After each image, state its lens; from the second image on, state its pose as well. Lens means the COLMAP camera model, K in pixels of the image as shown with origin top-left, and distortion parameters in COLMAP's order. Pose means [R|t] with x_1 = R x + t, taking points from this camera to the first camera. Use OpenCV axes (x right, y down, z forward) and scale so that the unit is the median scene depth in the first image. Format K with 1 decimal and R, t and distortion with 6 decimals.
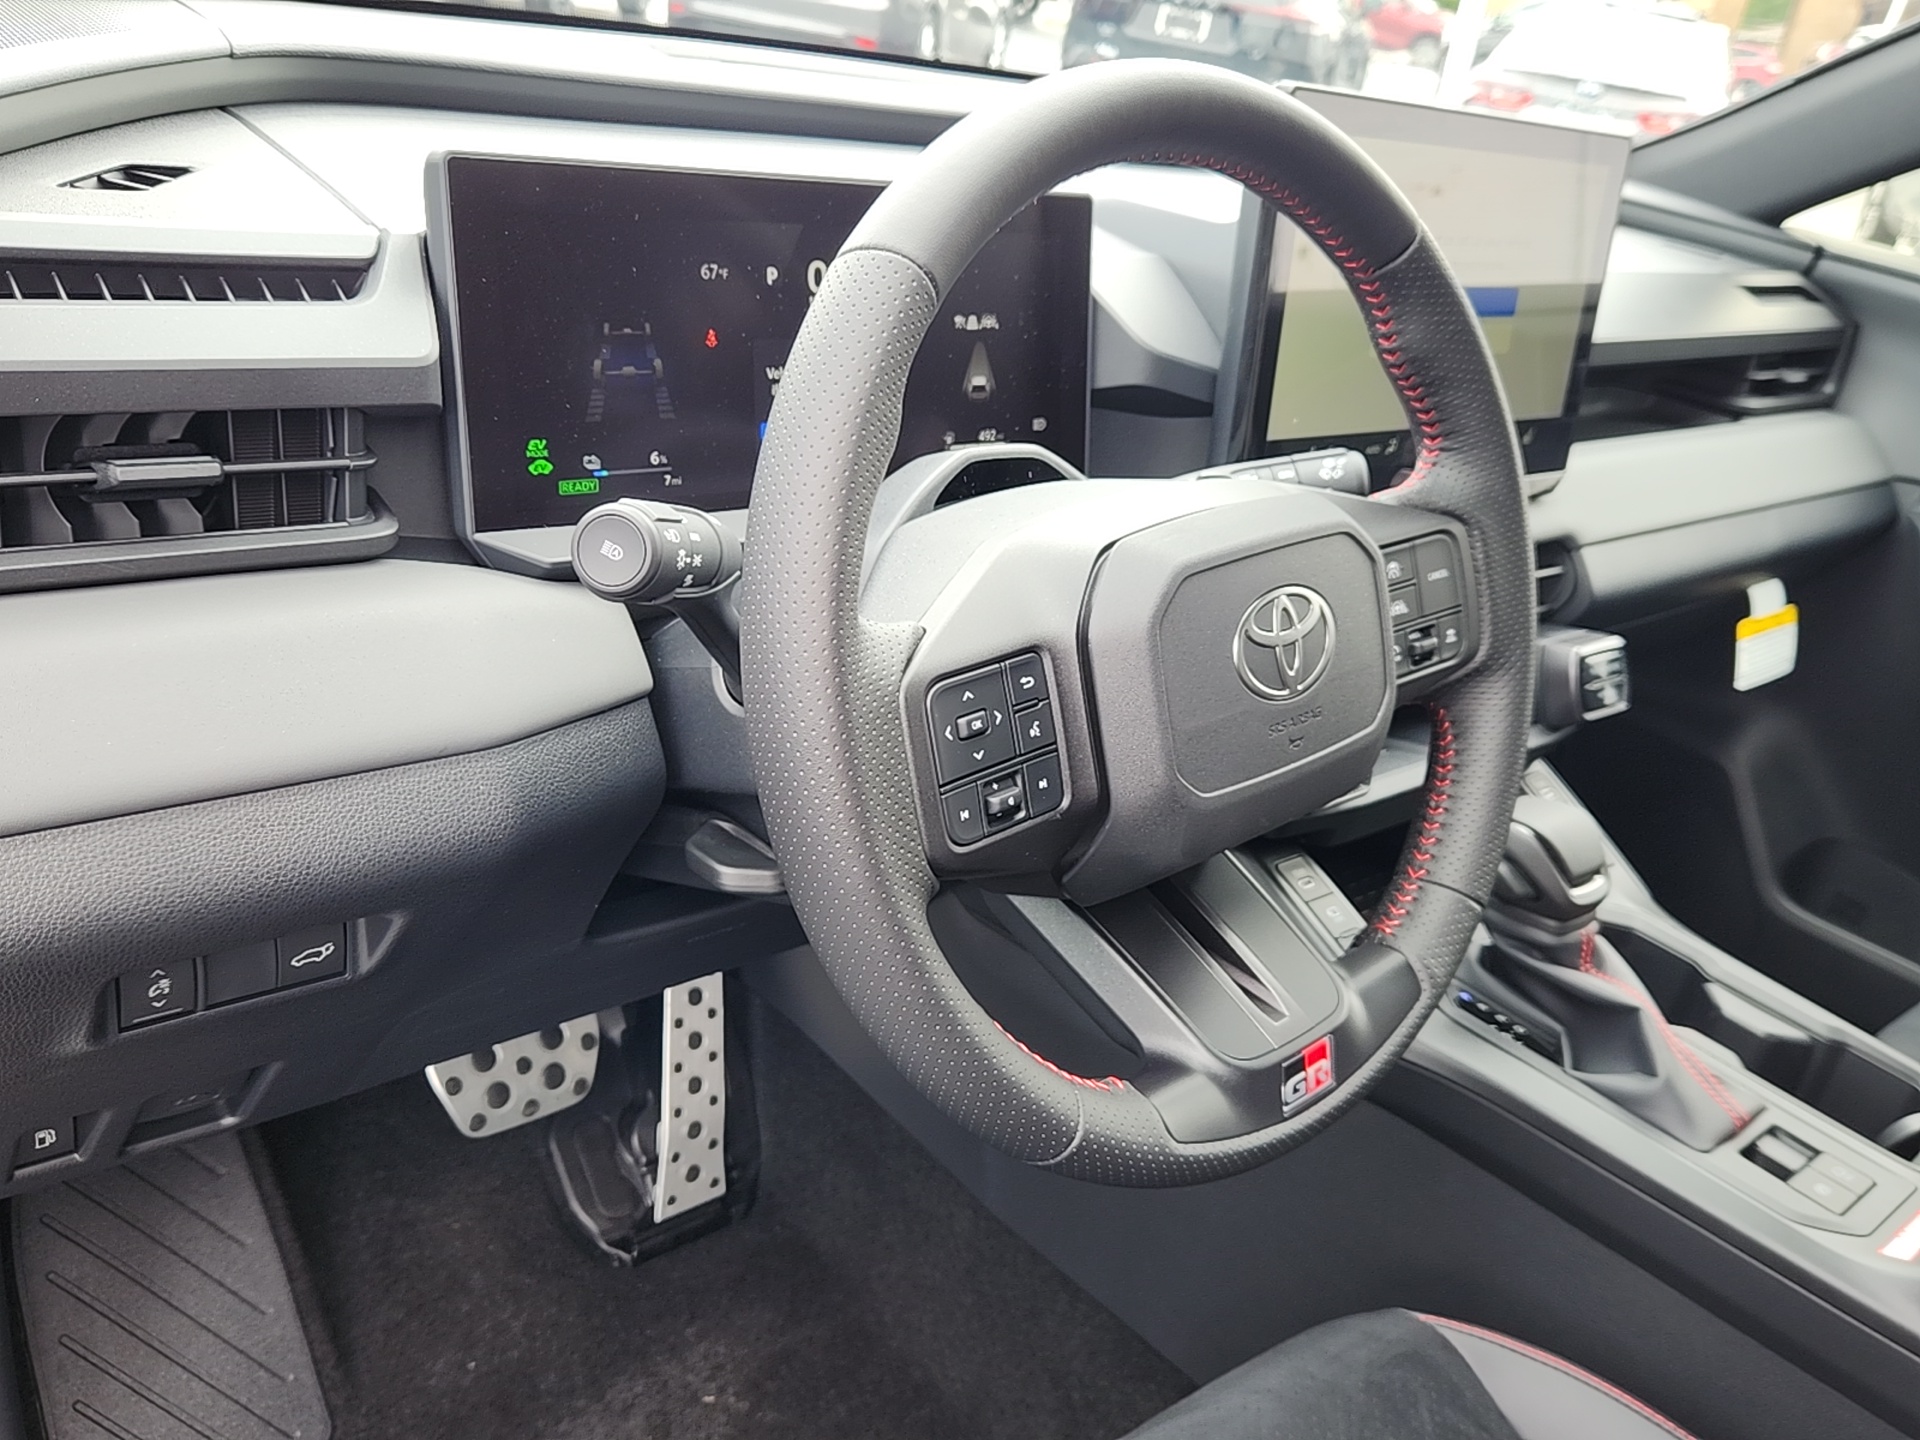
lens RADIAL K [[1657.3, 0, 986.5], [0, 1657.3, 688.7], [0, 0, 1]] dist [0.086764, -0.134596]
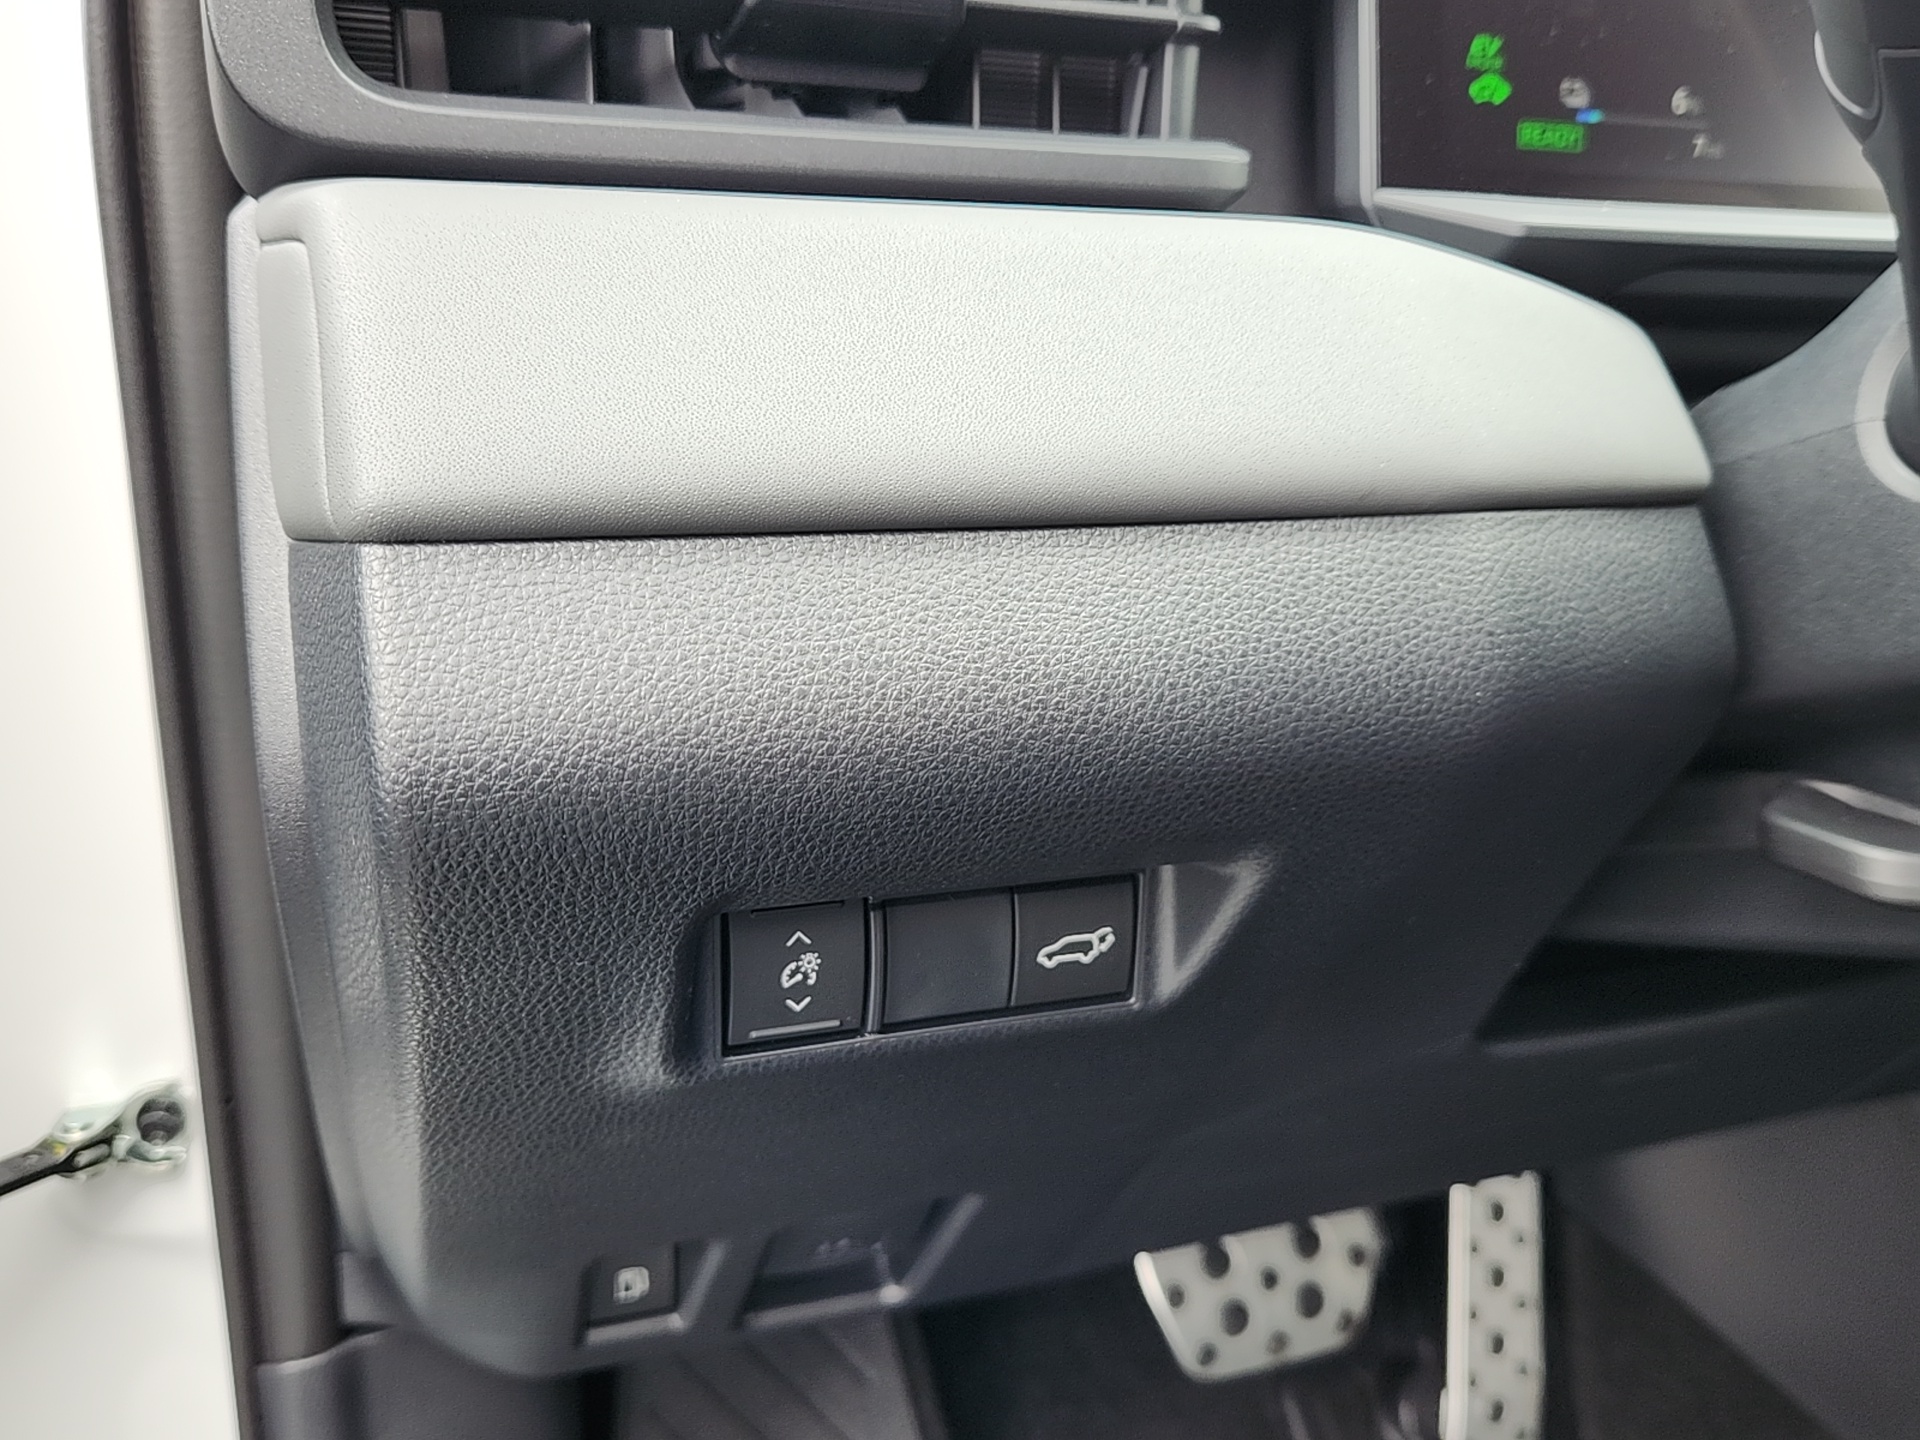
lens RADIAL K [[1720.4, 0, 1019.0], [0, 1720.4, 712.7], [0, 0, 1]] dist [0.011562, -0.007451]
pose [[0.939075, 0.000321, -0.343713, -0.197841], [-0.043166, 0.992192, -0.117011, 0.123415], [0.340991, 0.124718, 0.931756, 0.415042]]
